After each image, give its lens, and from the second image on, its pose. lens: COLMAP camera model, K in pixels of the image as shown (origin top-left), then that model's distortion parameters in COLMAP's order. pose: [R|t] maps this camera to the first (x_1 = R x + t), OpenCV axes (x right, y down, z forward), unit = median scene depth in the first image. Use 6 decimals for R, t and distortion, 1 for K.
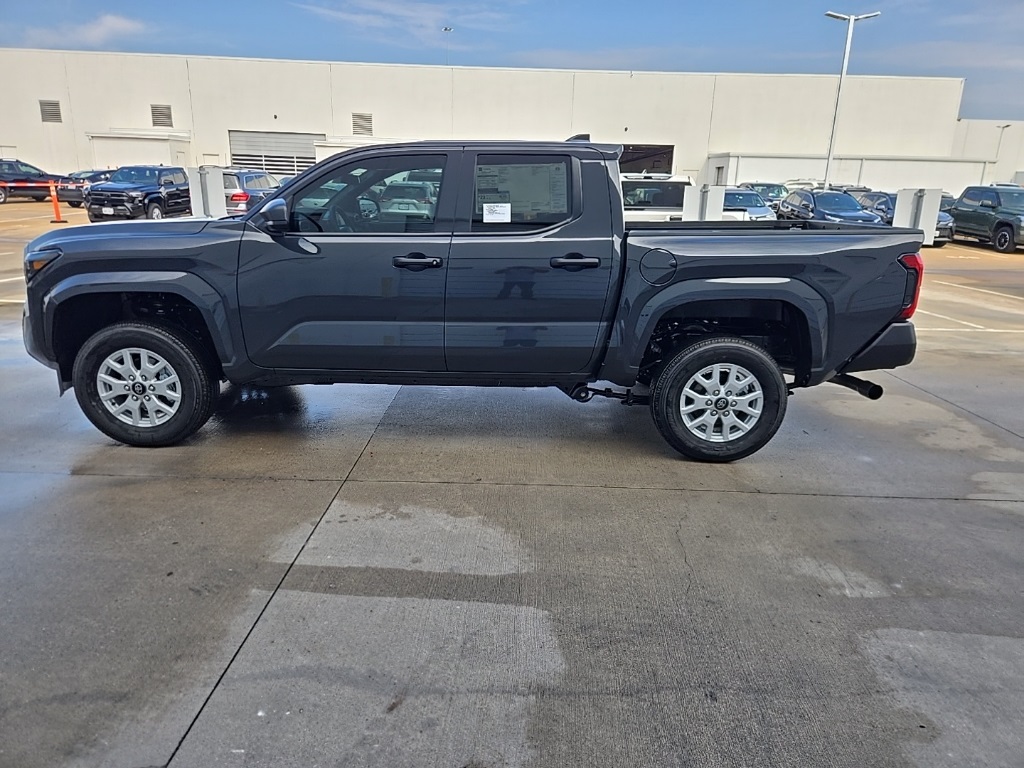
lens RADIAL K [[704.0, 0, 512.0], [0, 704.0, 384.0], [0, 0, 1]] dist [0.040759, -0.000433]
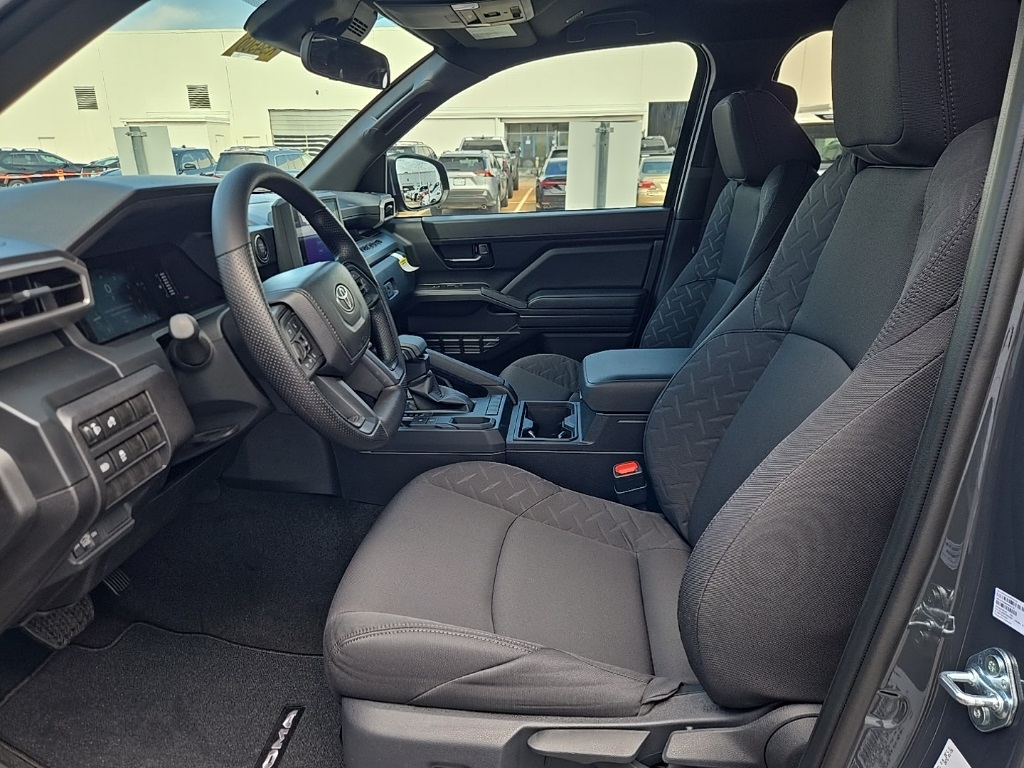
lens RADIAL K [[704.0, 0, 512.0], [0, 704.0, 384.0], [0, 0, 1]] dist [0.040759, -0.000433]
pose [[0.996943, -0.023486, -0.074514, -0.025889], [0.026160, 0.999041, 0.035117, -0.030592], [0.073617, -0.036959, 0.996602, 0.125377]]
